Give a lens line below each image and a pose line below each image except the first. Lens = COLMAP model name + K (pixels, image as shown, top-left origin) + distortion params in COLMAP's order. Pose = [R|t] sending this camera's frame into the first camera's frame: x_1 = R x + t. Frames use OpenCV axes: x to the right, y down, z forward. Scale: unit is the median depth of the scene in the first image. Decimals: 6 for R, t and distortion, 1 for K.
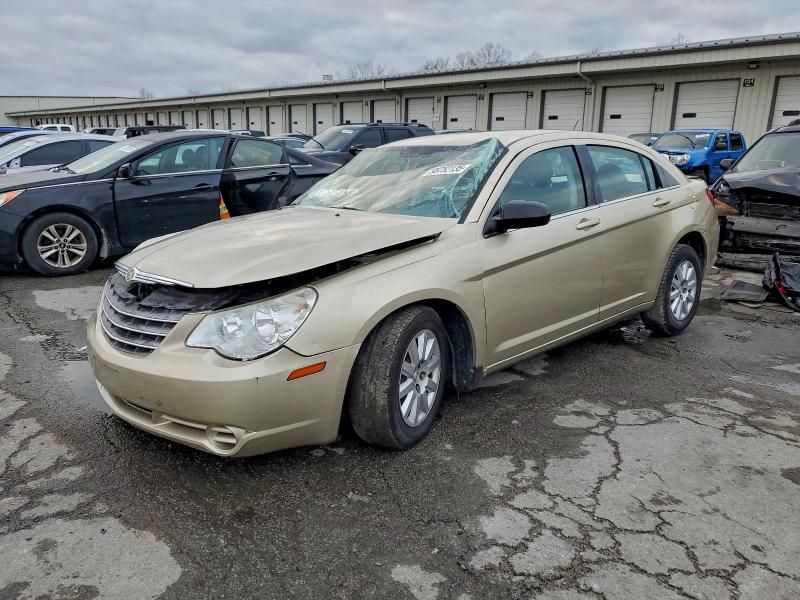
lens RADIAL K [[605.5, 0, 397.7], [0, 605.5, 304.7], [0, 0, 1]] dist [0.000377, 0.007517]
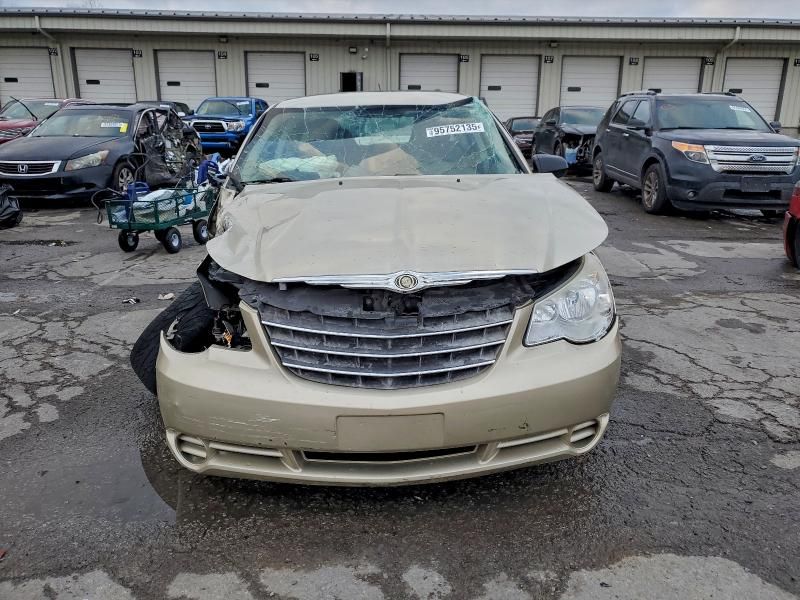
lens RADIAL K [[605.5, 0, 399.1], [0, 605.5, 296.8], [0, 0, 1]] dist [0.000377, 0.007517]
pose [[0.674900, -0.209235, 0.707623, -0.626751], [0.183068, 0.976454, 0.114123, -0.074454], [-0.714840, 0.052521, 0.697313, 0.336094]]
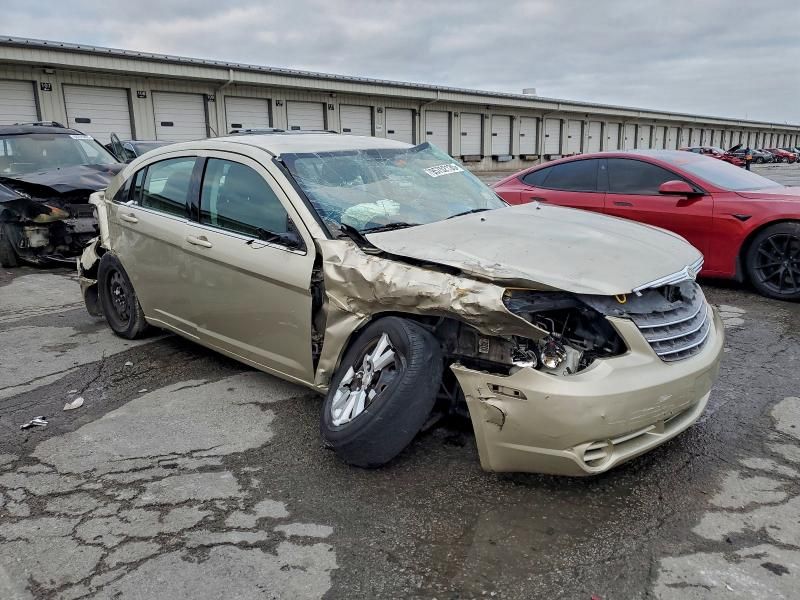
lens RADIAL K [[605.5, 0, 398.1], [0, 605.5, 297.6], [0, 0, 1]] dist [0.000377, 0.007517]
pose [[-0.047457, -0.241789, 0.969168, -0.947333], [0.253409, 0.935604, 0.245824, -0.267695], [-0.966194, 0.257262, 0.016871, 0.973452]]
